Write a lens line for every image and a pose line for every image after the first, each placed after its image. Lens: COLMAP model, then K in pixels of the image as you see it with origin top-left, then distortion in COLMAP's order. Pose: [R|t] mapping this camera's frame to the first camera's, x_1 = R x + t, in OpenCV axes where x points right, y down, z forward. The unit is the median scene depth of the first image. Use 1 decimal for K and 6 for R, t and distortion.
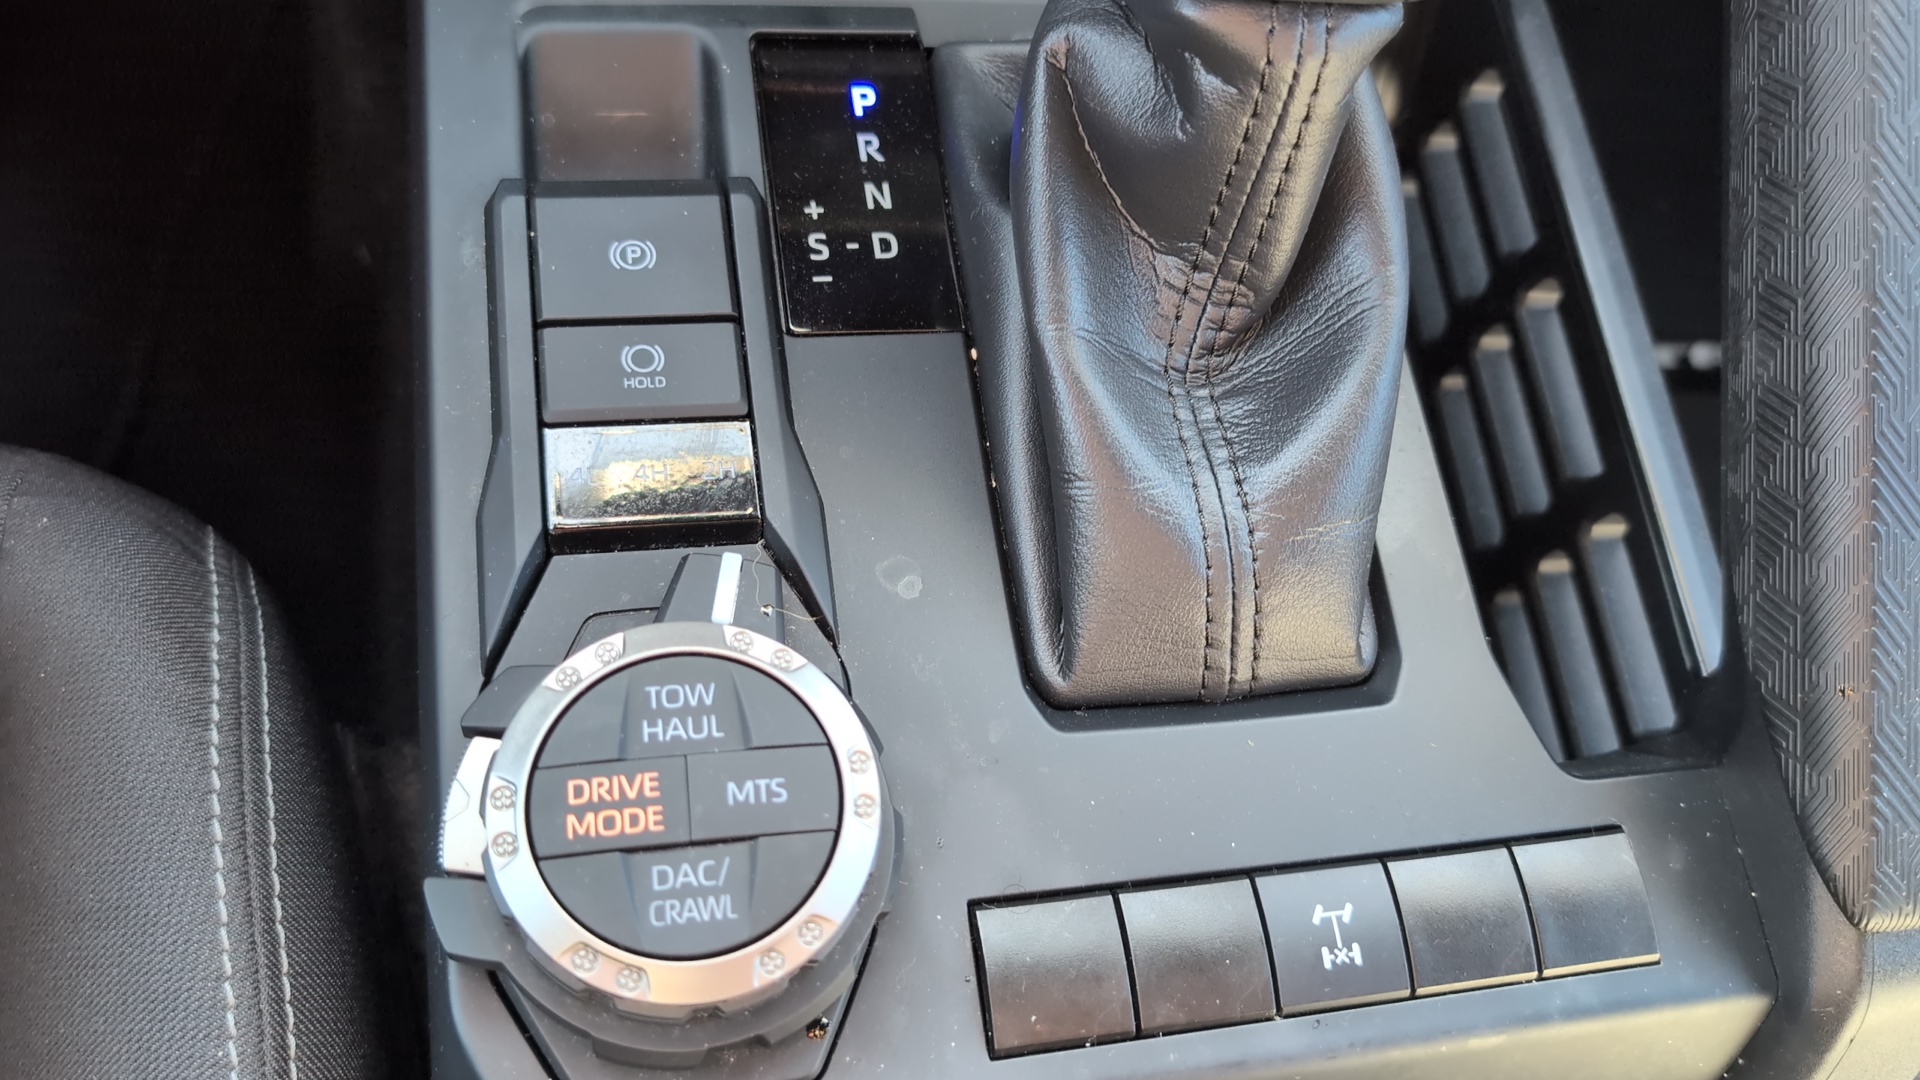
lens RADIAL K [[1586.3, 0, 956.1], [0, 1586.3, 531.6], [0, 0, 1]] dist [-0.000172, -0.058989]
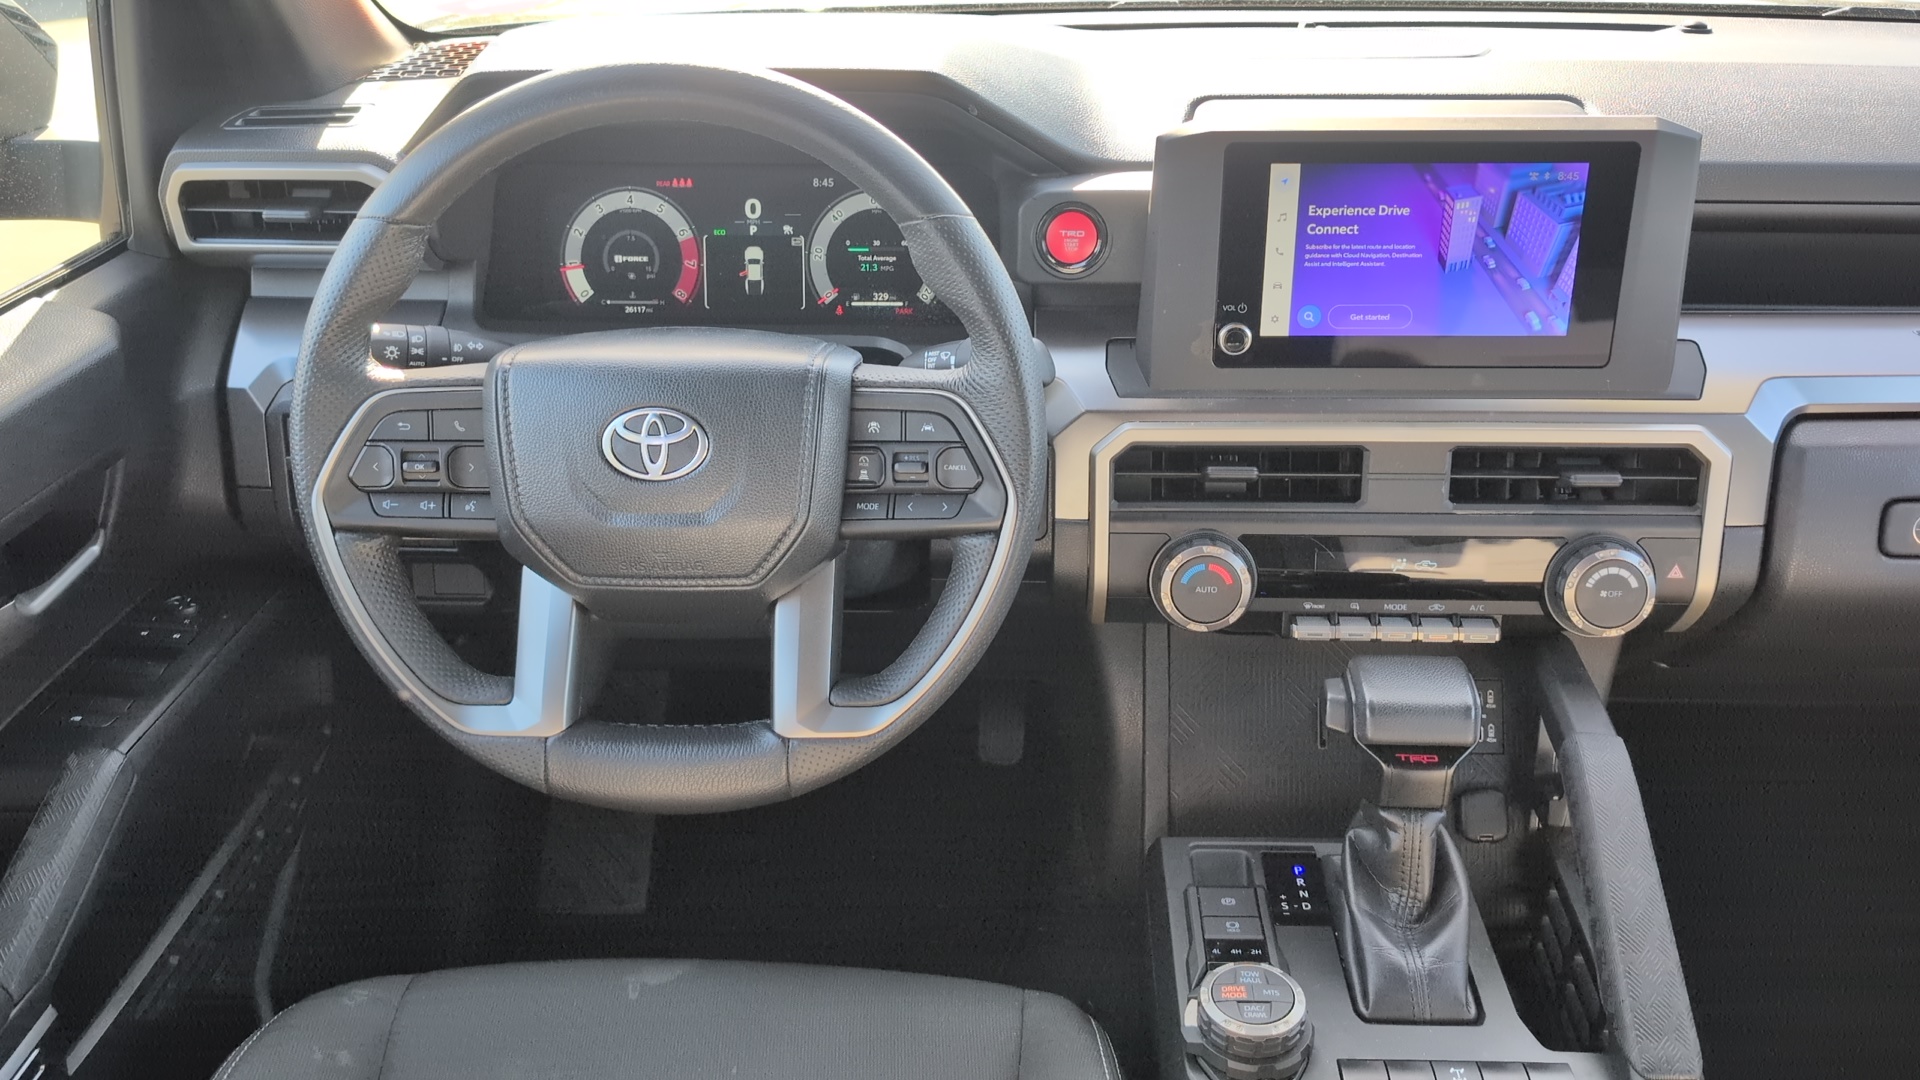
lens RADIAL K [[1638.3, 0, 978.3], [0, 1638.3, 544.8], [0, 0, 1]] dist [0.018750, -0.025407]
pose [[0.966249, -0.094402, -0.239690, 0.190110], [-0.085742, 0.759533, -0.644792, 1.561811], [0.242922, 0.643581, 0.725804, -2.162205]]
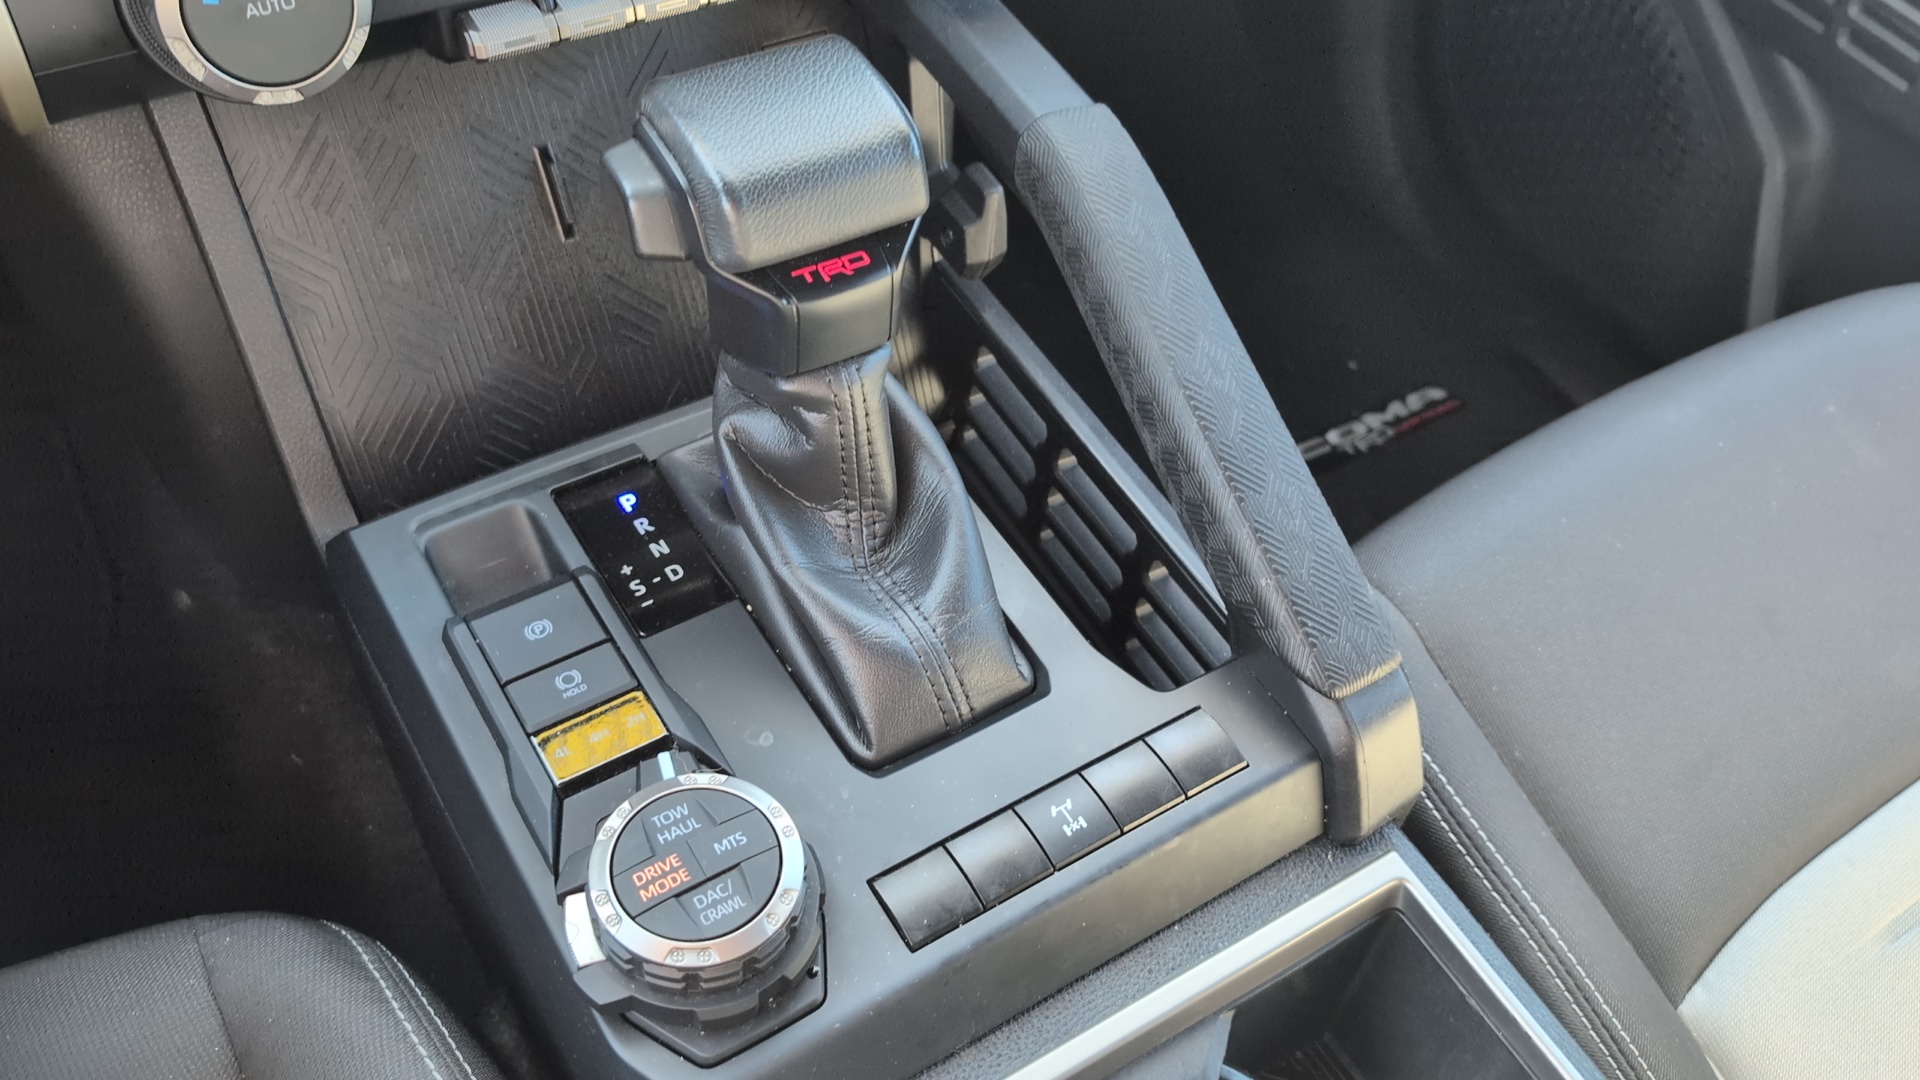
lens RADIAL K [[1638.3, 0, 950.2], [0, 1638.3, 524.5], [0, 0, 1]] dist [0.018750, -0.025407]
pose [[0.909903, -0.373301, 0.180897, -0.081409], [0.405380, 0.892700, -0.196858, 0.254800], [-0.088000, 0.252454, 0.963599, -0.773863]]
